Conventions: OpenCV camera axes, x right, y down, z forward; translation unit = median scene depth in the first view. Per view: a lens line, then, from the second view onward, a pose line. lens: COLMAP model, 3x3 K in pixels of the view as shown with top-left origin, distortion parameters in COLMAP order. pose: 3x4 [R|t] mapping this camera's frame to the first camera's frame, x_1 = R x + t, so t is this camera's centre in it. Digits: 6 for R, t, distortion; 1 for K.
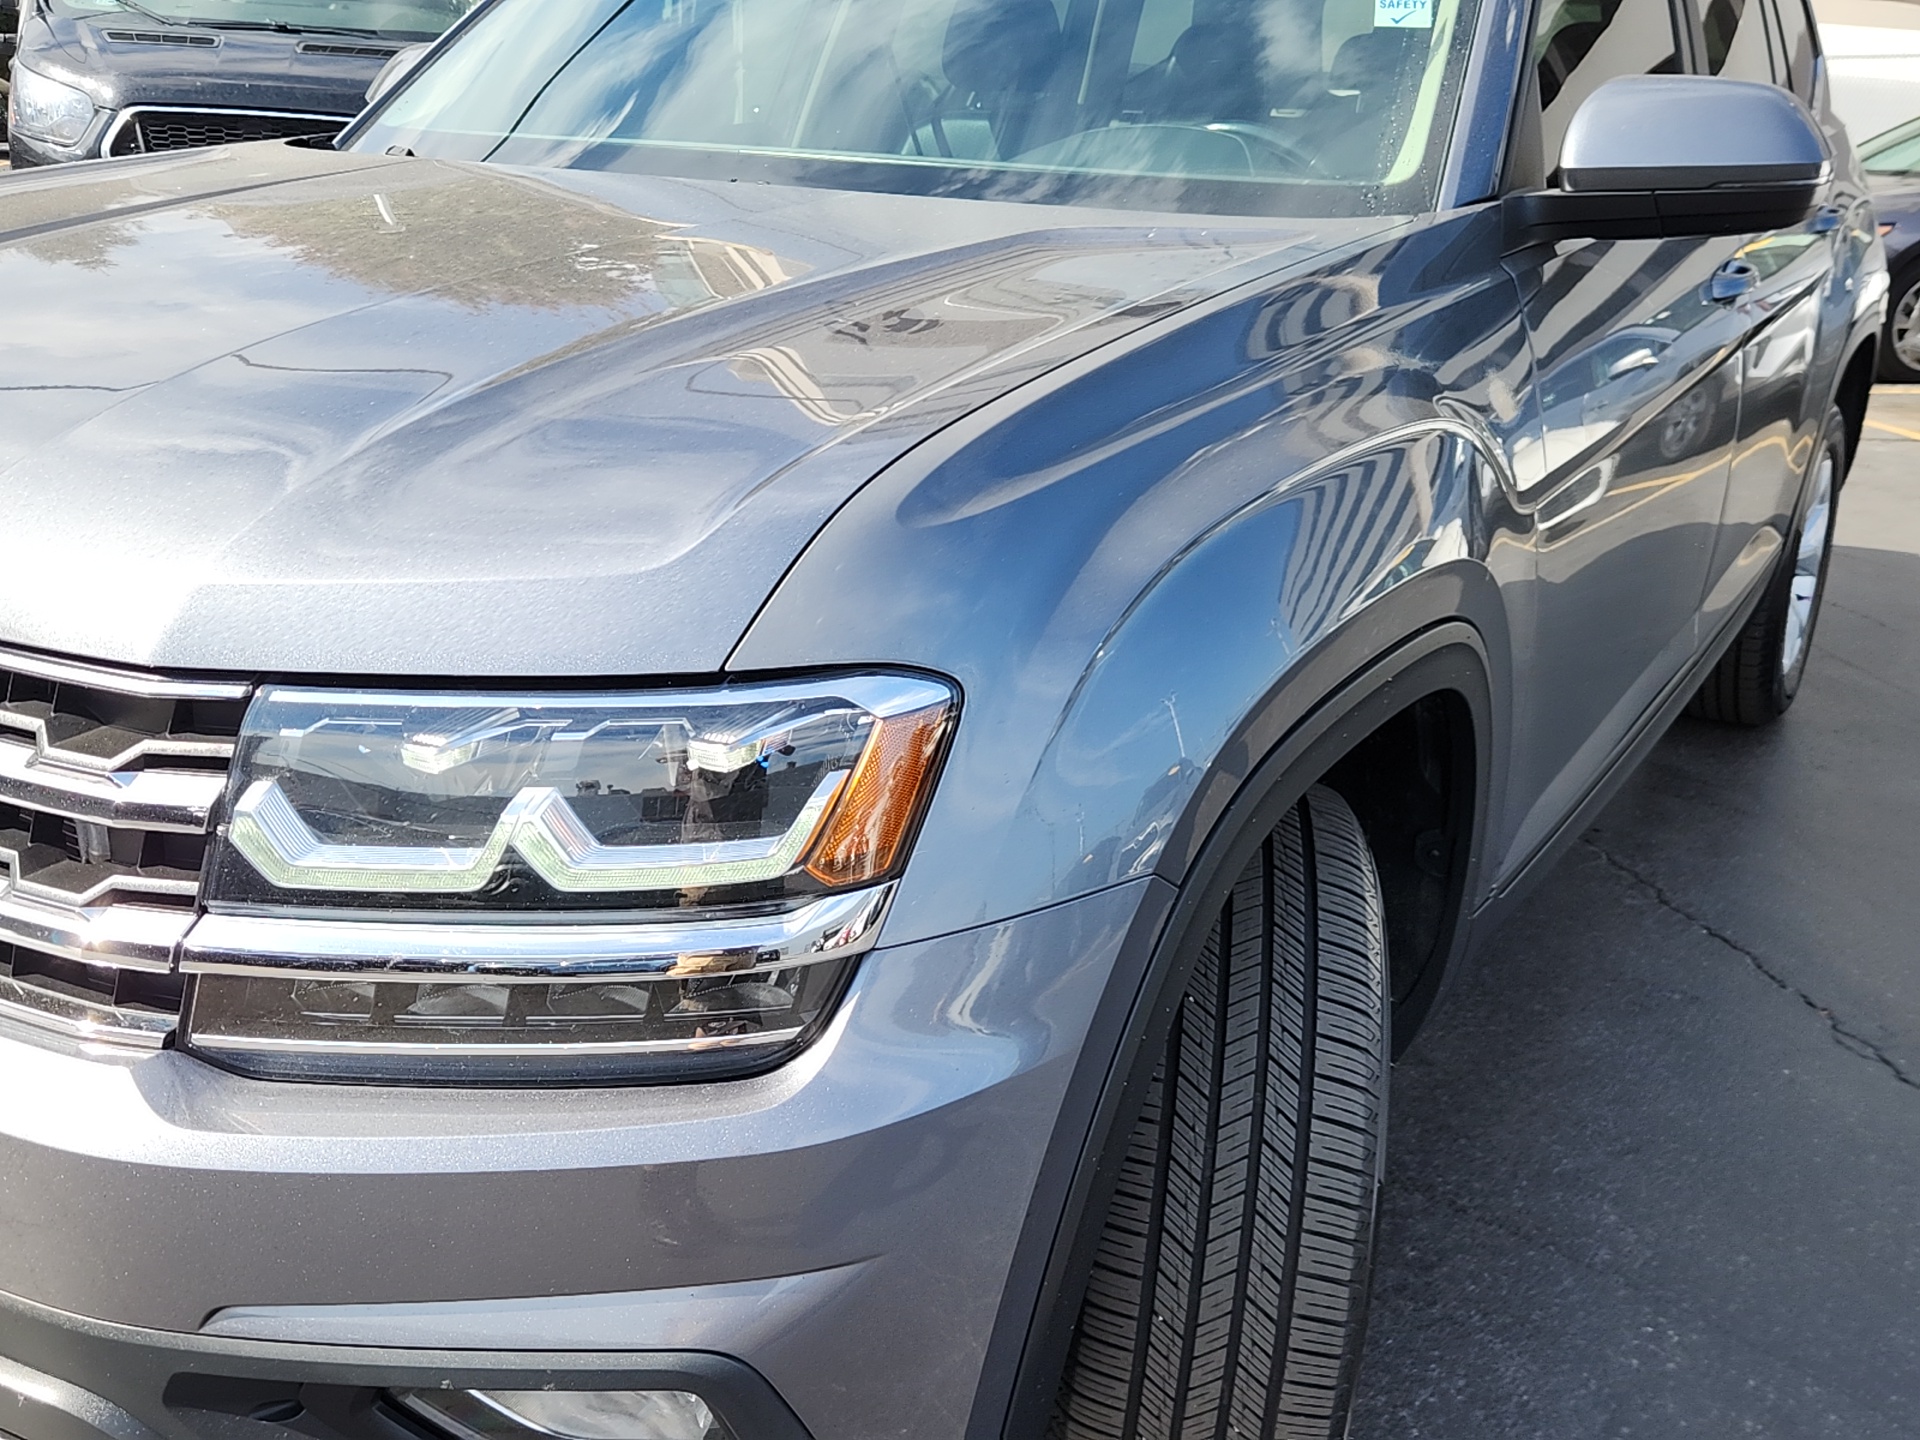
lens RADIAL K [[1764.2, 0, 960.0], [0, 1764.2, 720.0], [0, 0, 1]] dist [0.081819, -0.086856]
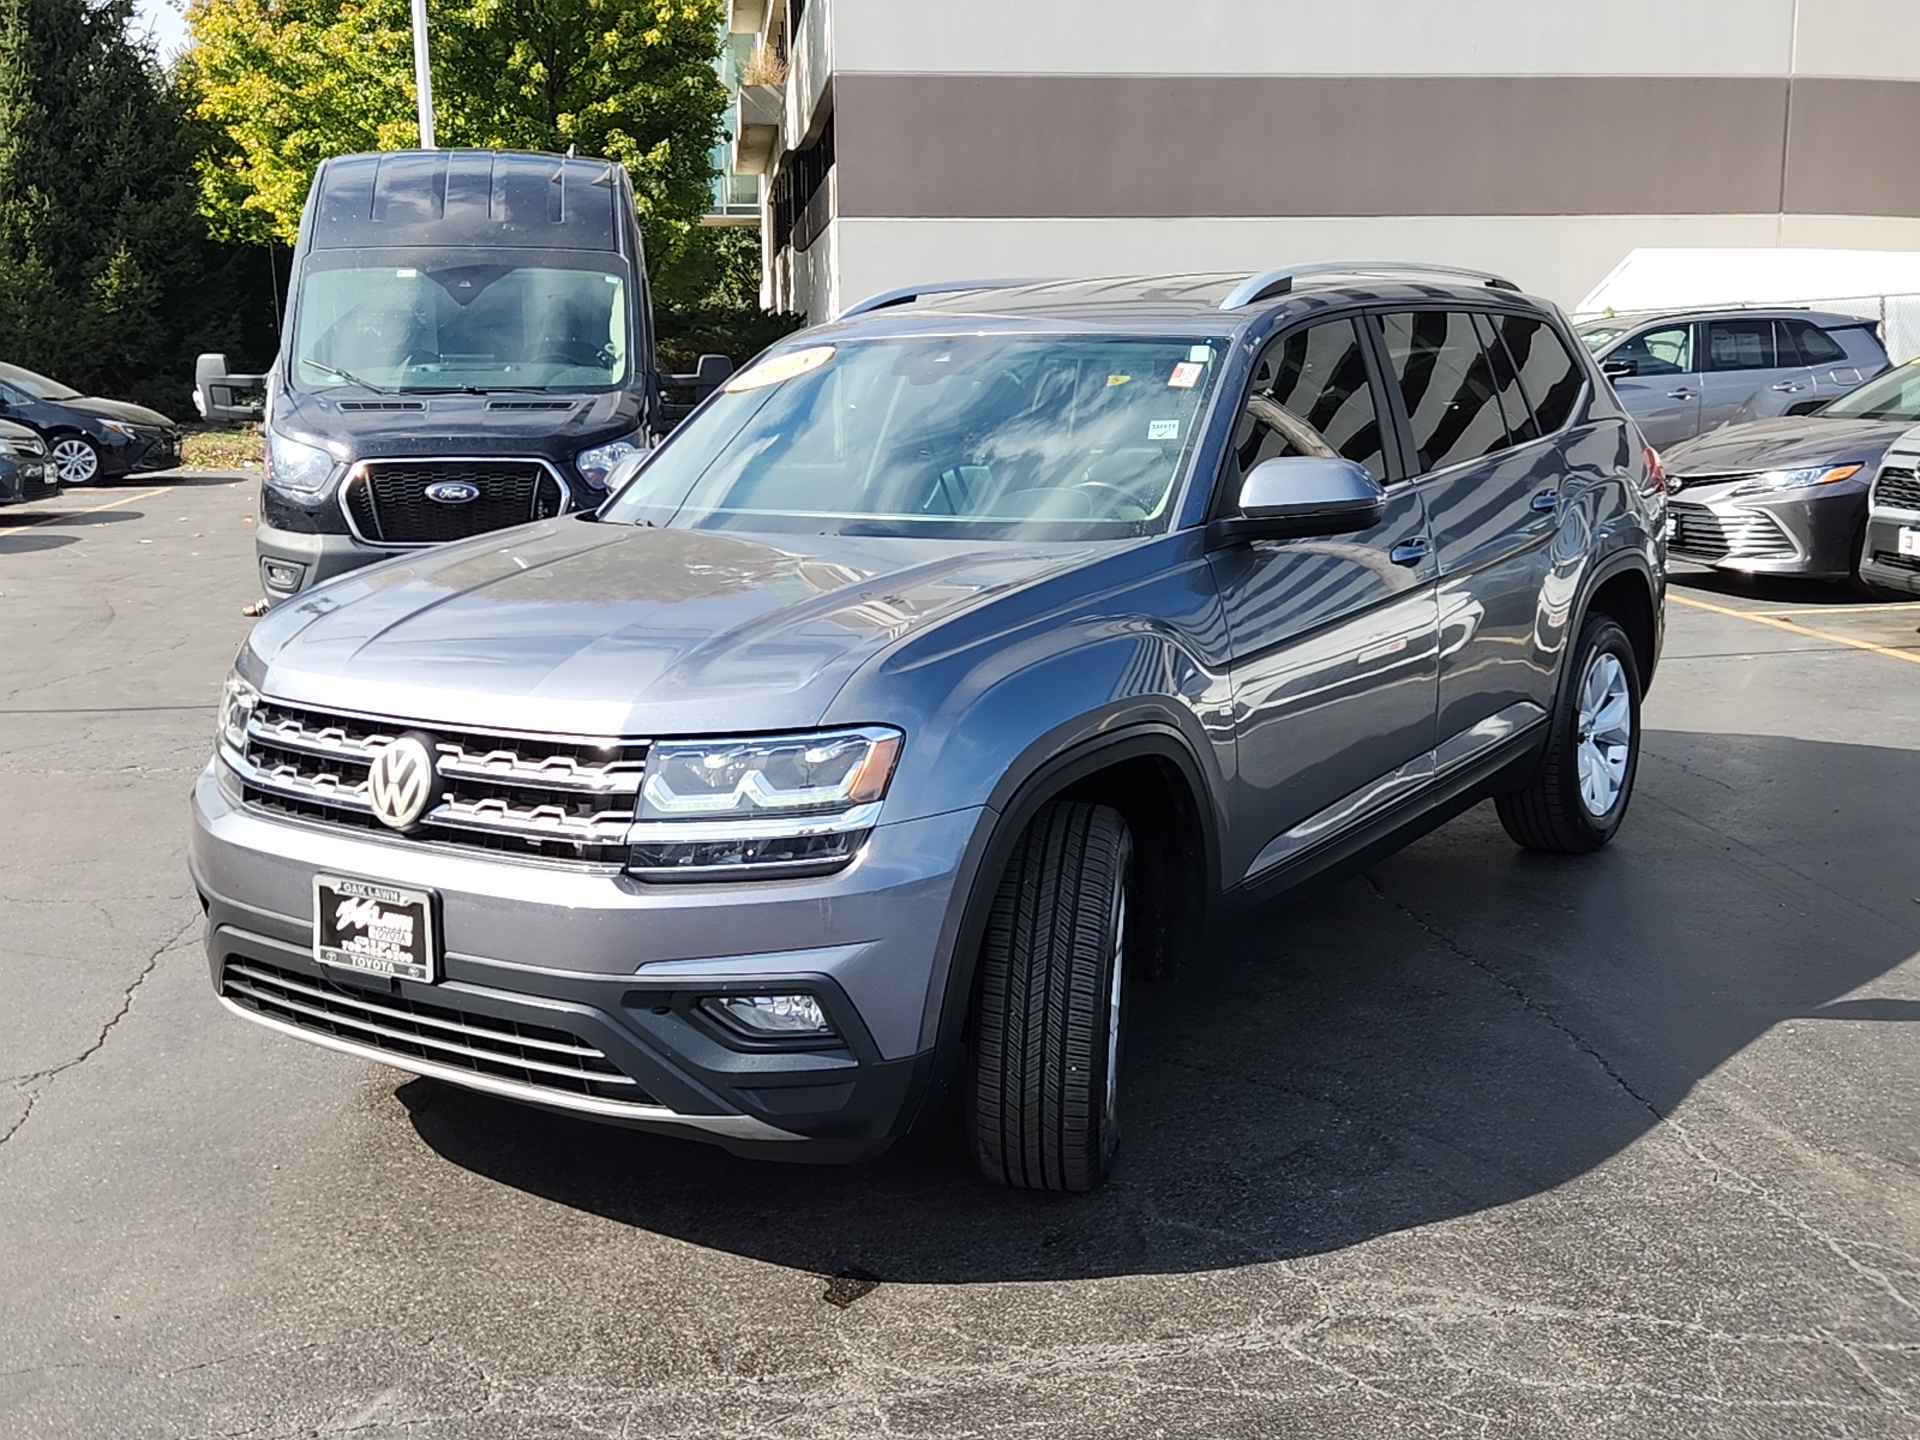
lens RADIAL K [[2037.3, 0, 960.0], [0, 2037.3, 720.0], [0, 0, 1]] dist [0.094526, -0.169458]
pose [[0.996543, -0.045963, -0.069213, 0.246933], [0.034702, 0.987162, -0.155906, 0.373466], [0.075490, 0.152965, 0.985344, -1.704086]]
